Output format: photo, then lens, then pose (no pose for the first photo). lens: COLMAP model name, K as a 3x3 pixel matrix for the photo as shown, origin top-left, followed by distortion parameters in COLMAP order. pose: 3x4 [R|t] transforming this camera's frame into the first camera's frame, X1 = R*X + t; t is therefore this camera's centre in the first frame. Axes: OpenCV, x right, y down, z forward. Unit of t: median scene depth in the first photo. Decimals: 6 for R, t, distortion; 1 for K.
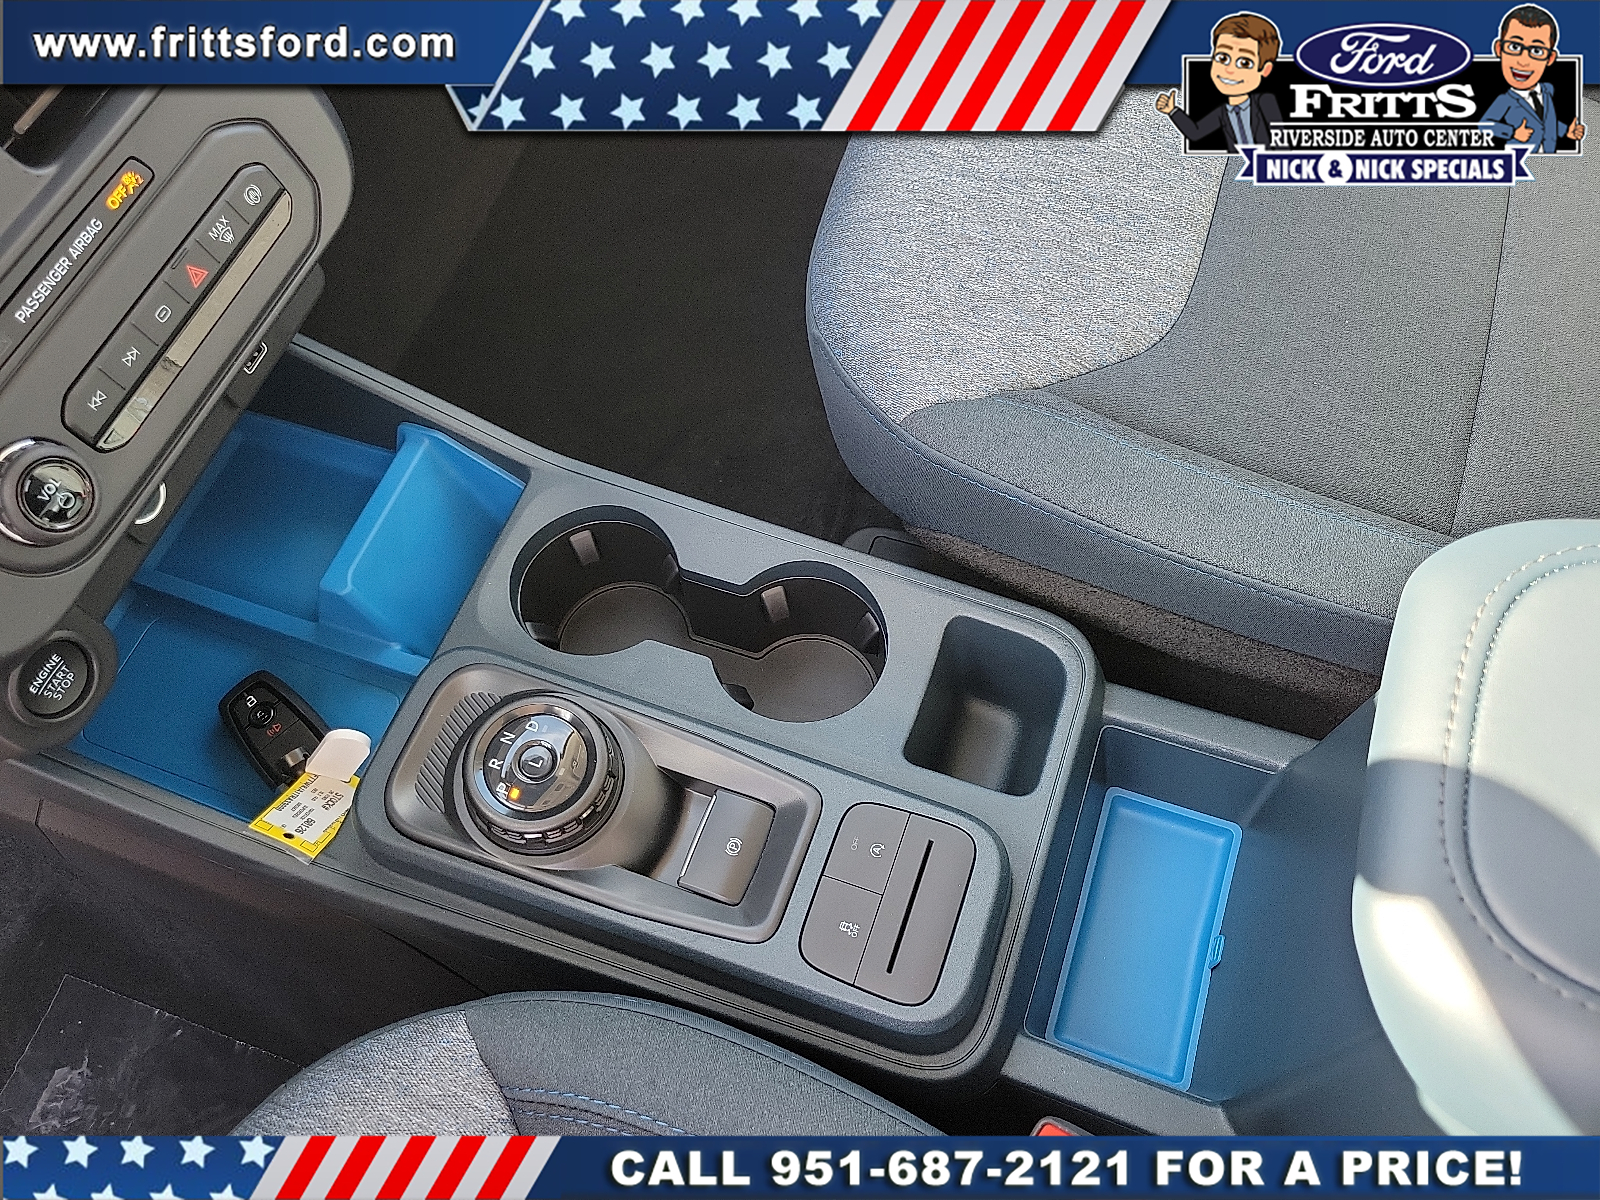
lens RADIAL K [[1206.7, 0, 800.0], [0, 1206.7, 600.0], [0, 0, 1]] dist [0.008023, 0.003109]
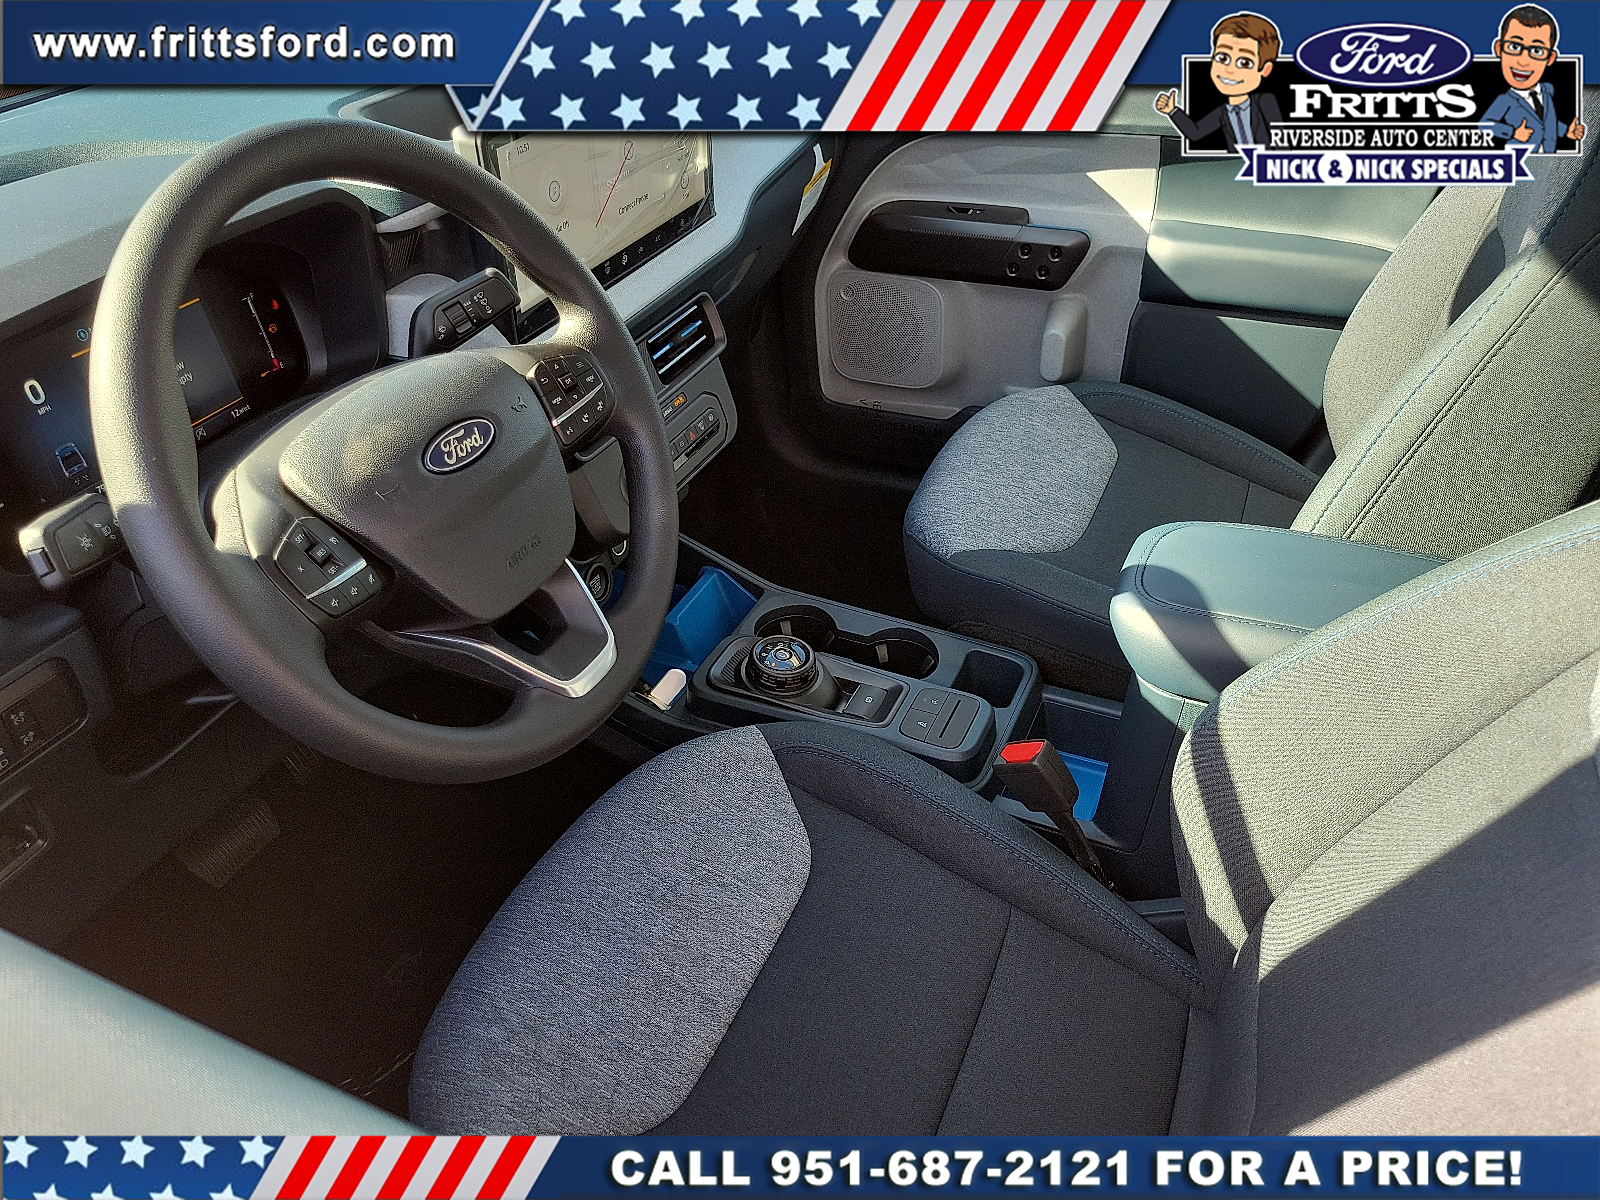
lens RADIAL K [[1194.8, 0, 806.1], [0, 1194.8, 611.5], [0, 0, 1]] dist [0.001312, -0.002200]
pose [[0.996221, 0.083978, -0.022187, -0.117706], [-0.085040, 0.890985, -0.445998, 0.902082], [-0.017686, 0.446199, 0.894759, -0.867669]]
